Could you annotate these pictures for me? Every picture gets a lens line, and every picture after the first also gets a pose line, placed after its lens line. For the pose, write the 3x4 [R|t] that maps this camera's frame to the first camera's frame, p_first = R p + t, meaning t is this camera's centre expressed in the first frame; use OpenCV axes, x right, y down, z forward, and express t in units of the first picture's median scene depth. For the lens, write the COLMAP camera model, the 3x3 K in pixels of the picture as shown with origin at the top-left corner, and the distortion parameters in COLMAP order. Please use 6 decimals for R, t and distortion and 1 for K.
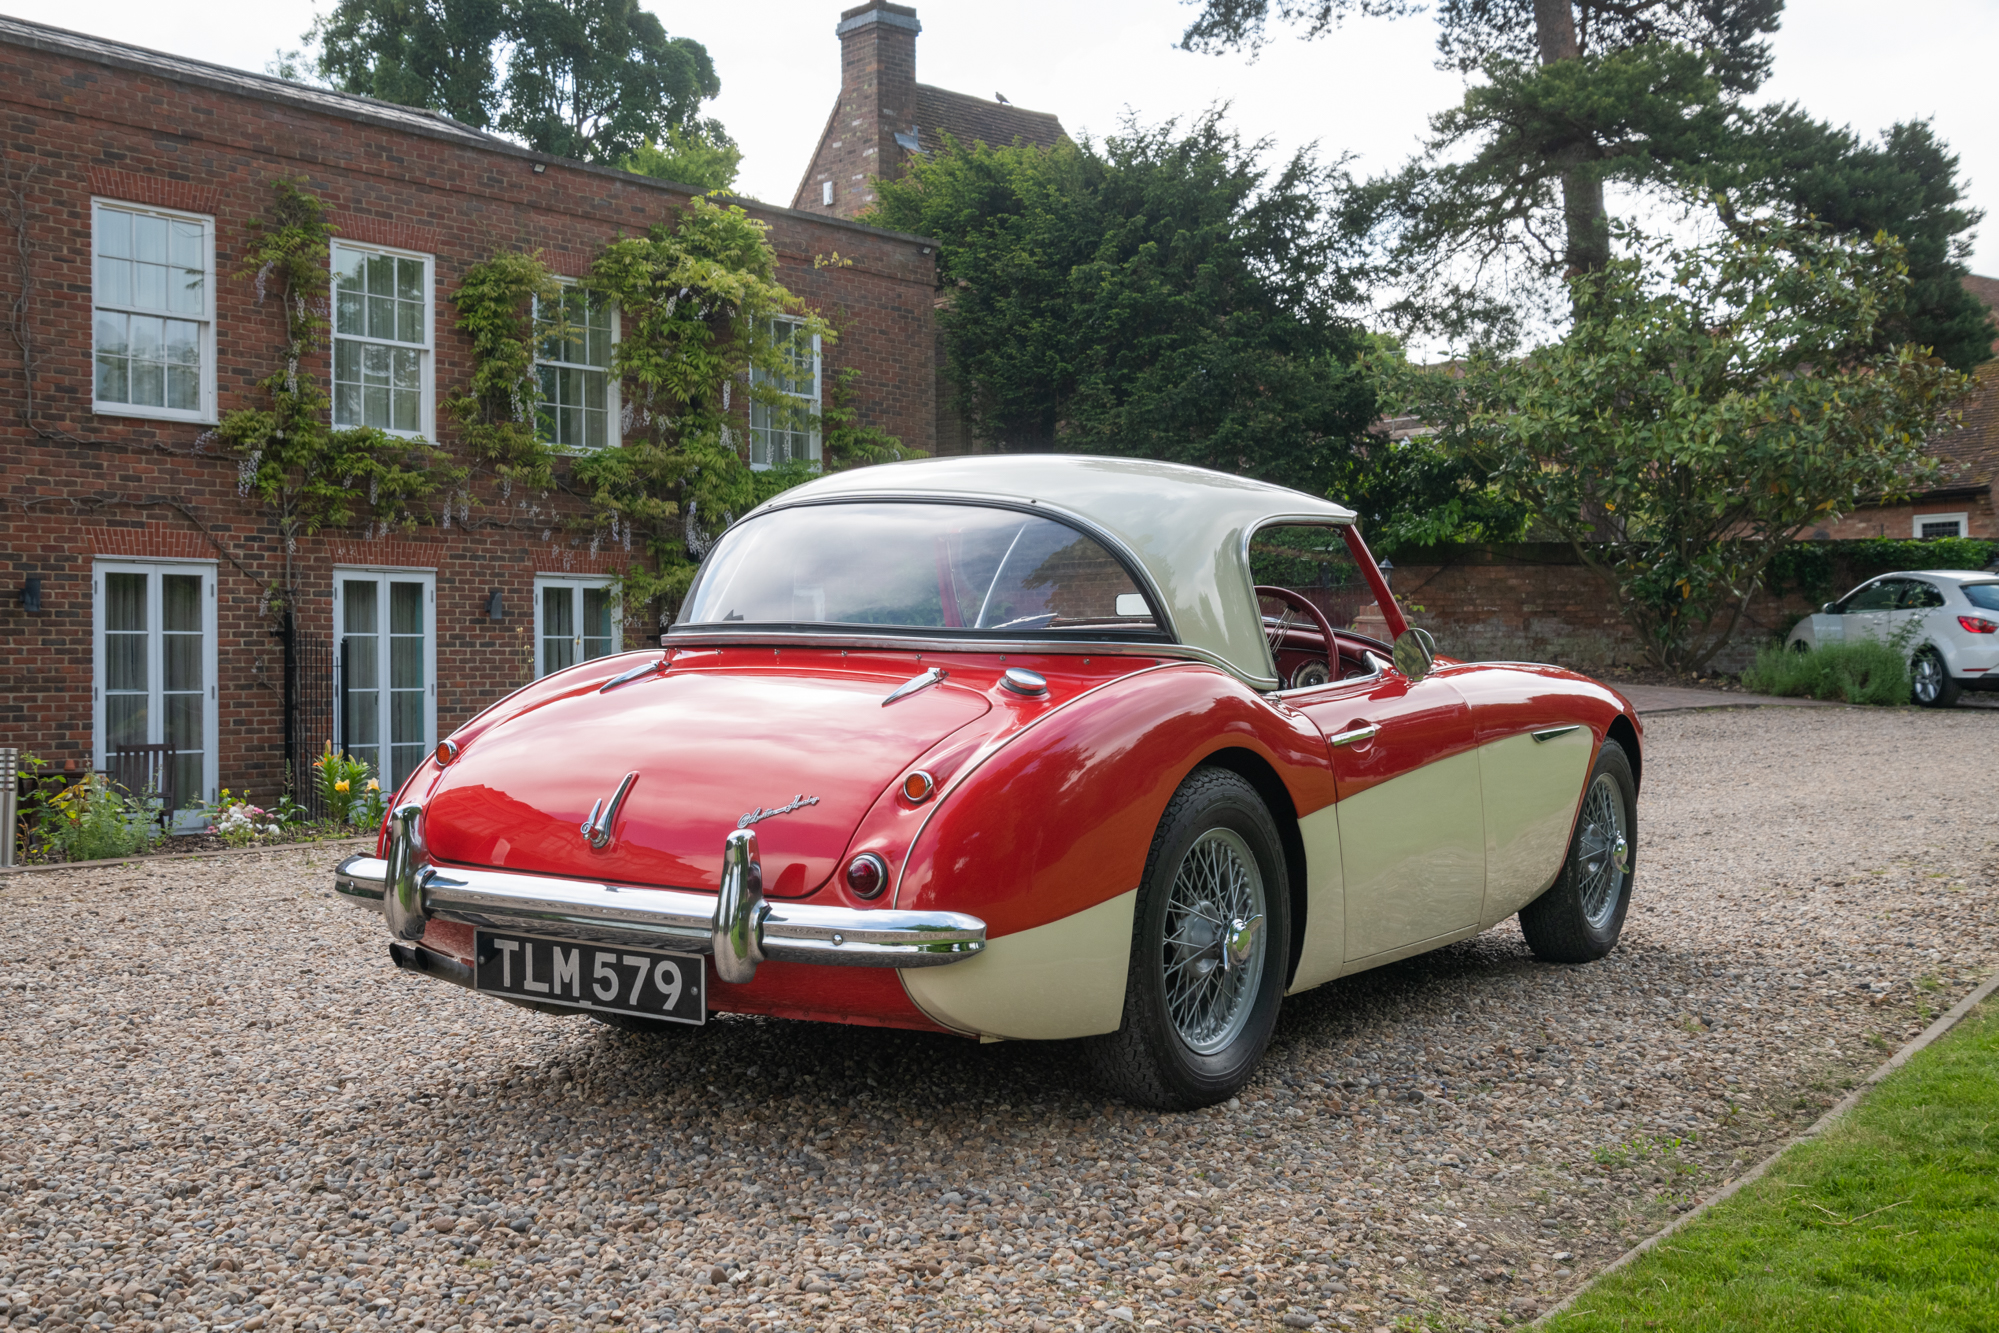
lens RADIAL K [[2103.9, 0, 975.4], [0, 2103.9, 668.4], [0, 0, 1]] dist [0.007129, 0.004552]
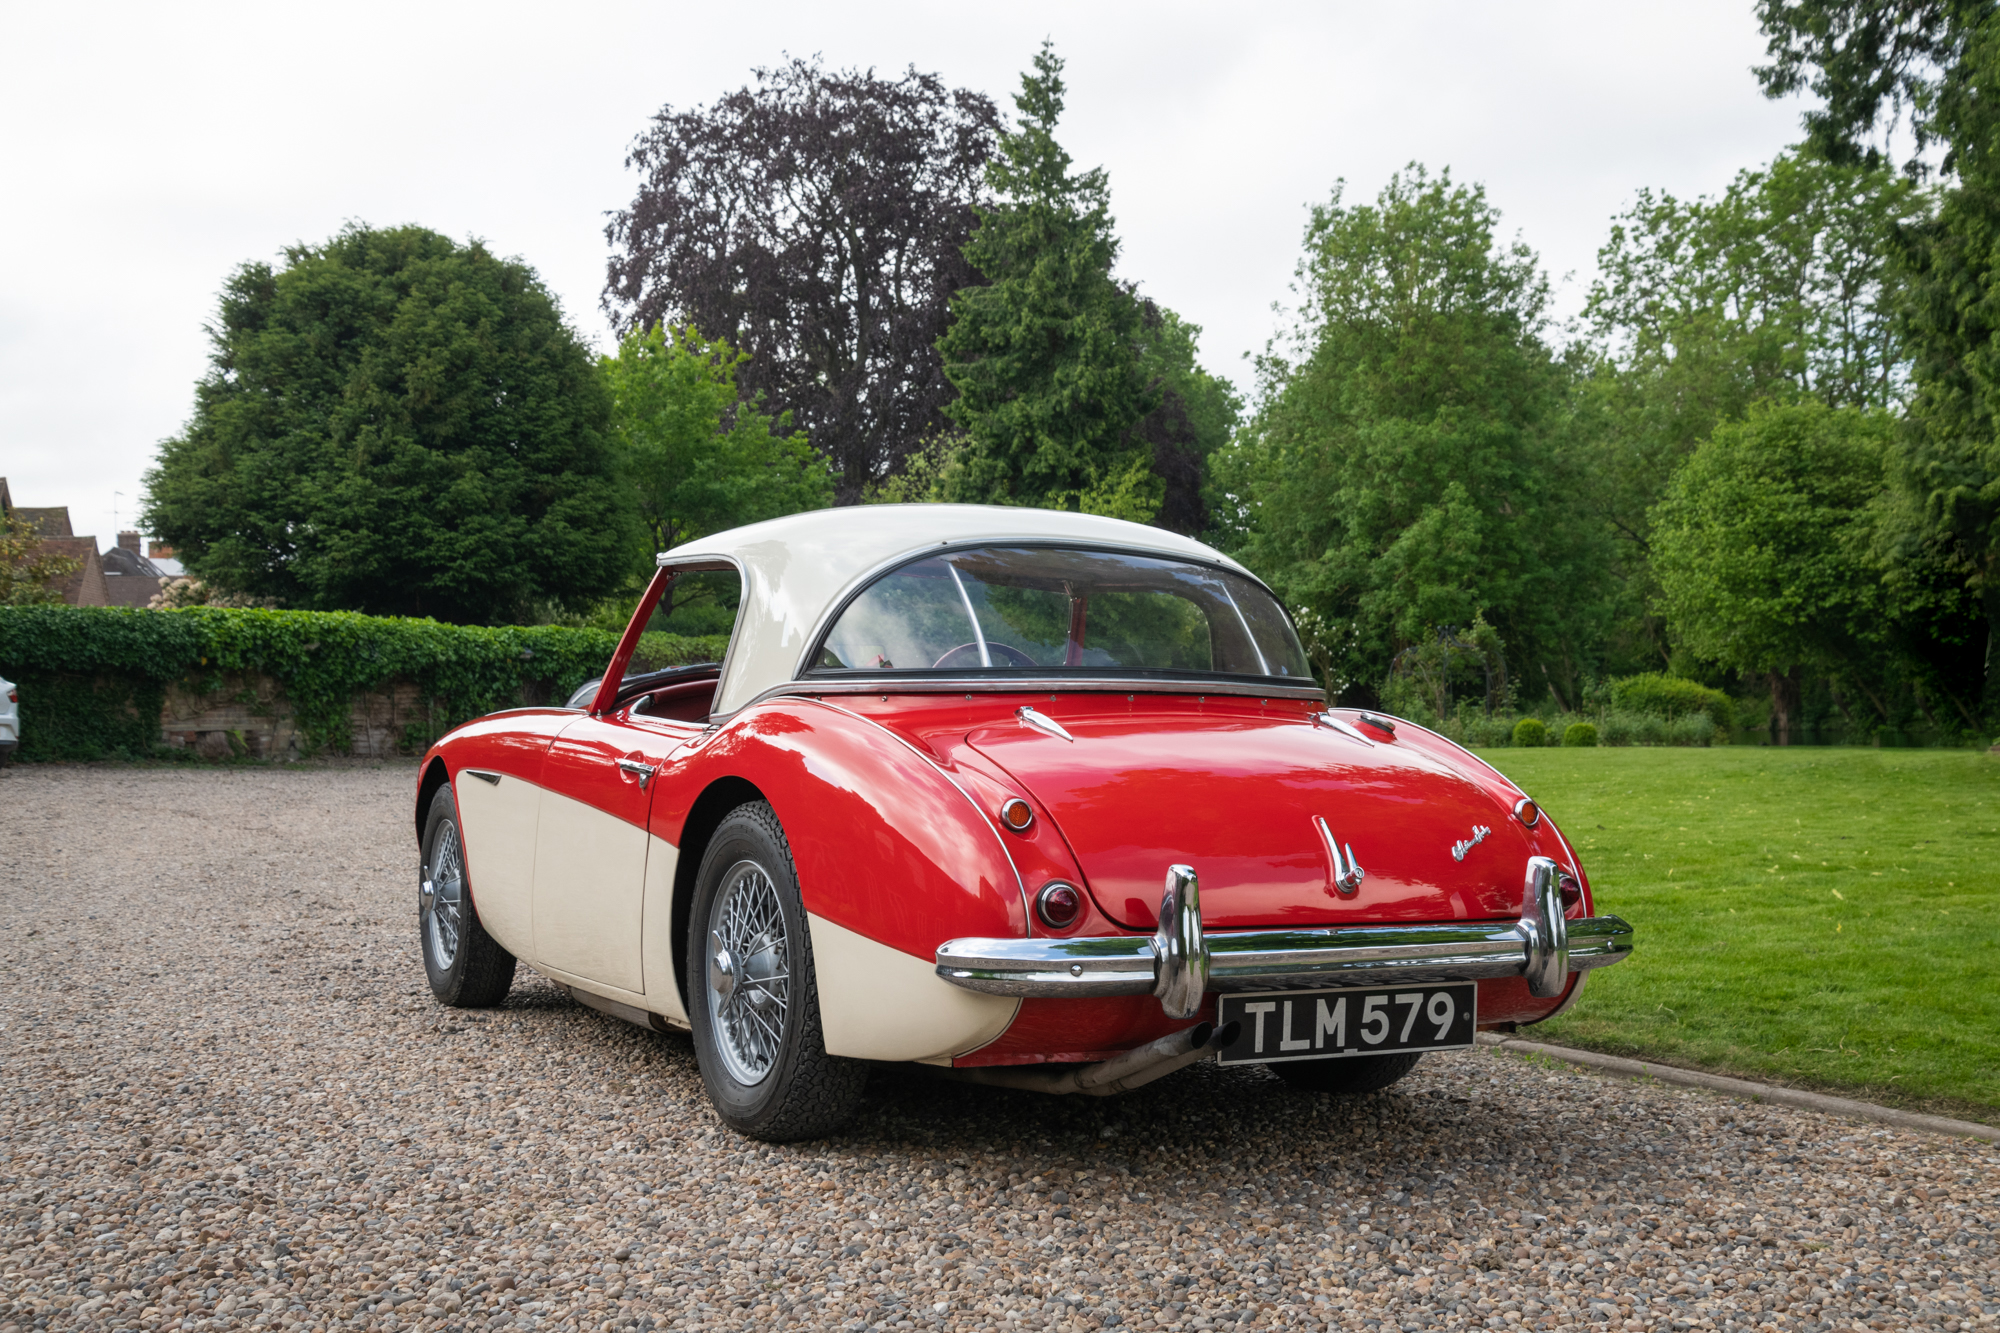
lens RADIAL K [[2104.9, 0, 975.9], [0, 2104.9, 668.4], [0, 0, 1]] dist [0.007129, 0.004552]
pose [[0.491874, 0.023685, 0.870344, -0.152835], [0.010793, 0.999387, -0.033296, 0.001483], [-0.870600, 0.025771, 0.491317, 0.089637]]
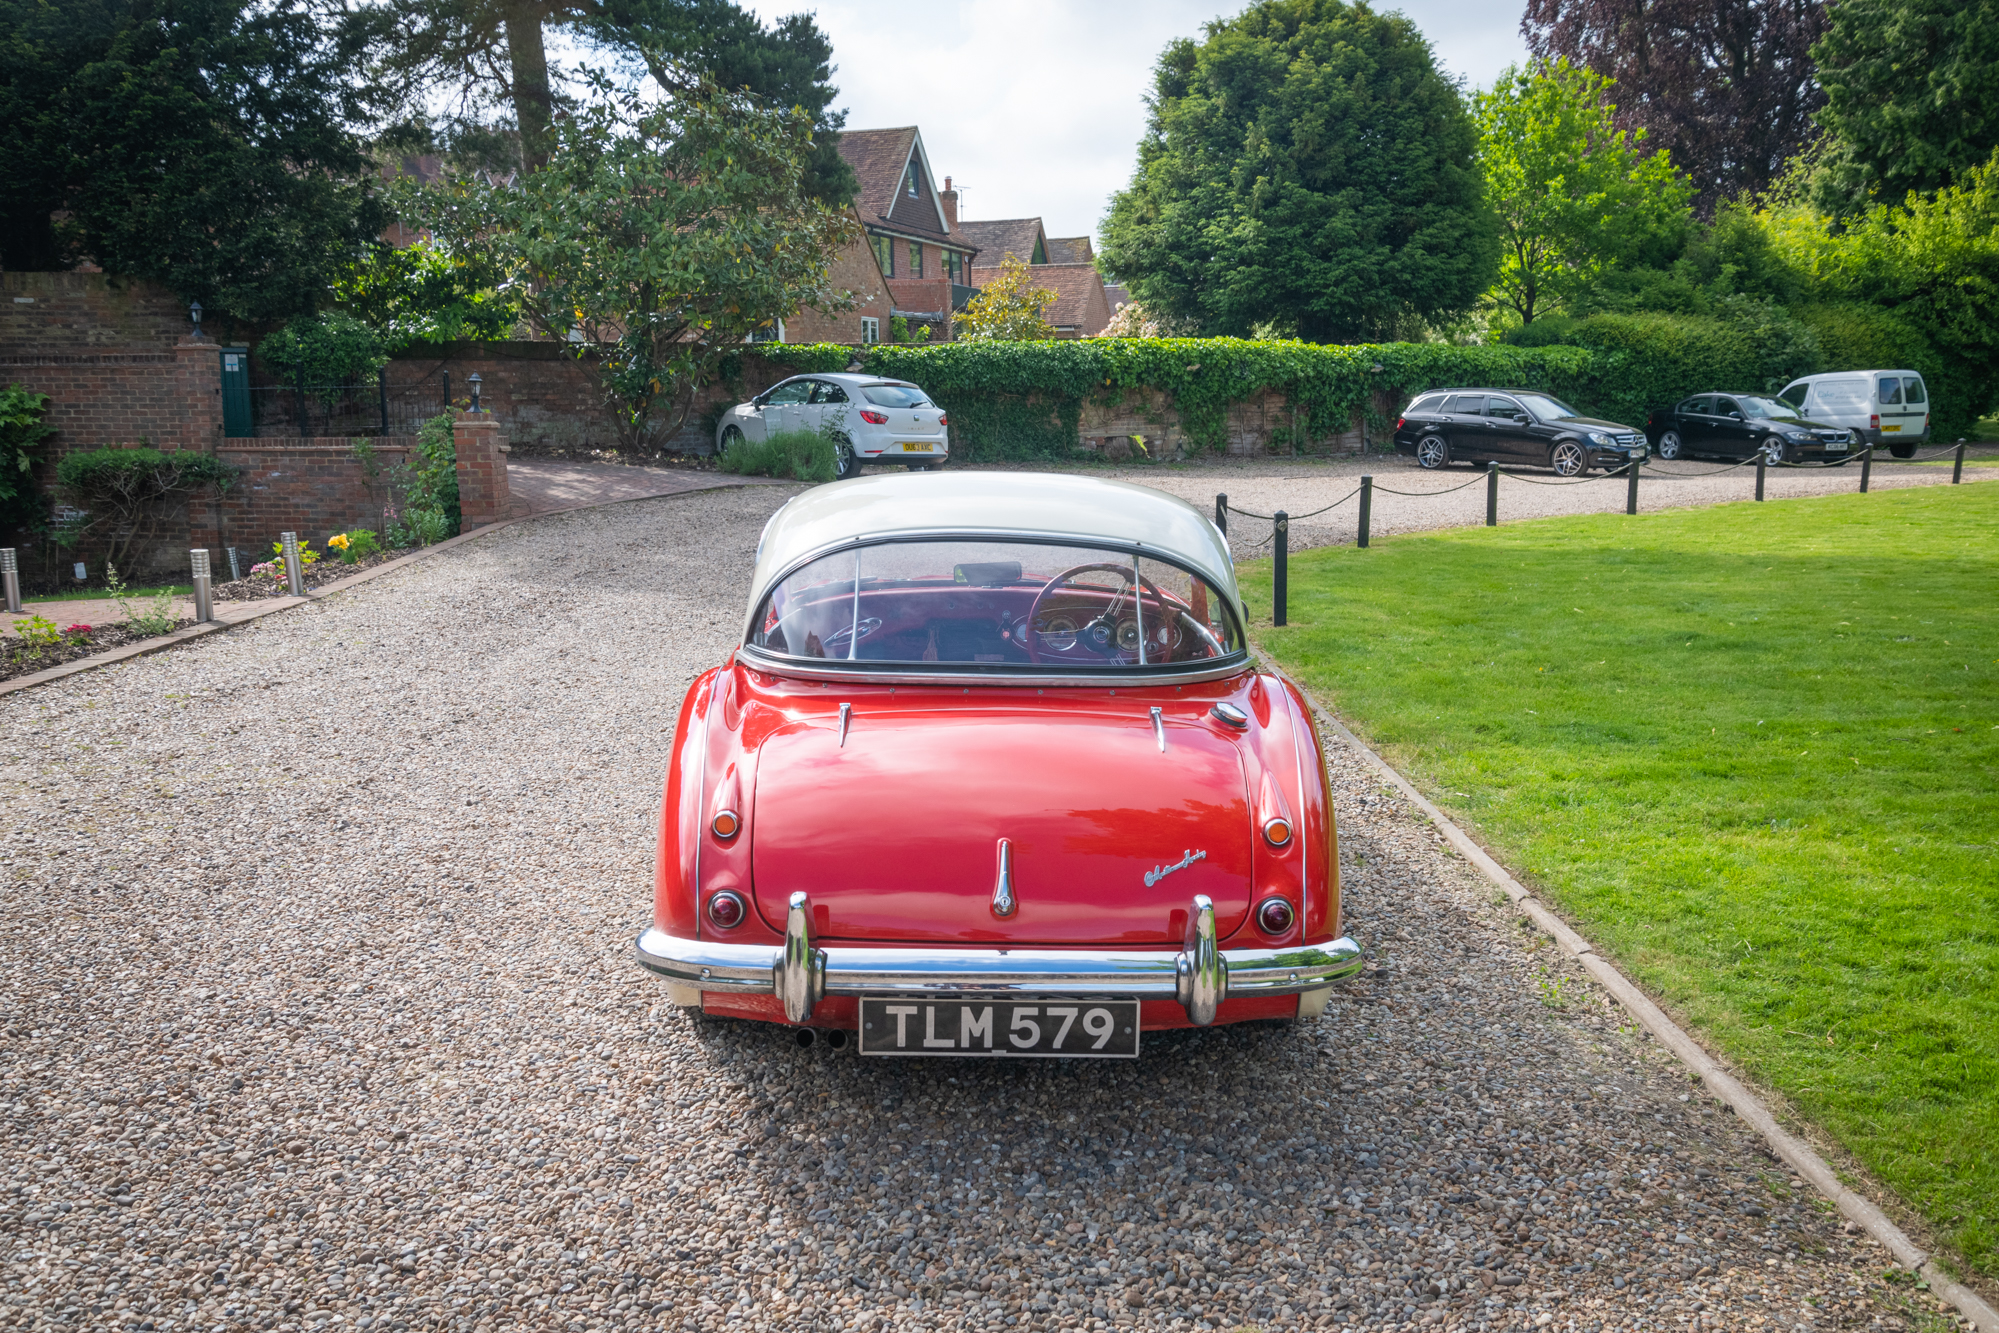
lens RADIAL K [[1728.4, 0, 999.5], [0, 1728.4, 666.5], [0, 0, 1]] dist [0.019629, -0.001241]
pose [[0.833479, -0.083643, 0.546184, -0.090564], [0.006607, 0.989914, 0.141513, -0.023558], [-0.552512, -0.114340, 0.825625, 0.035438]]
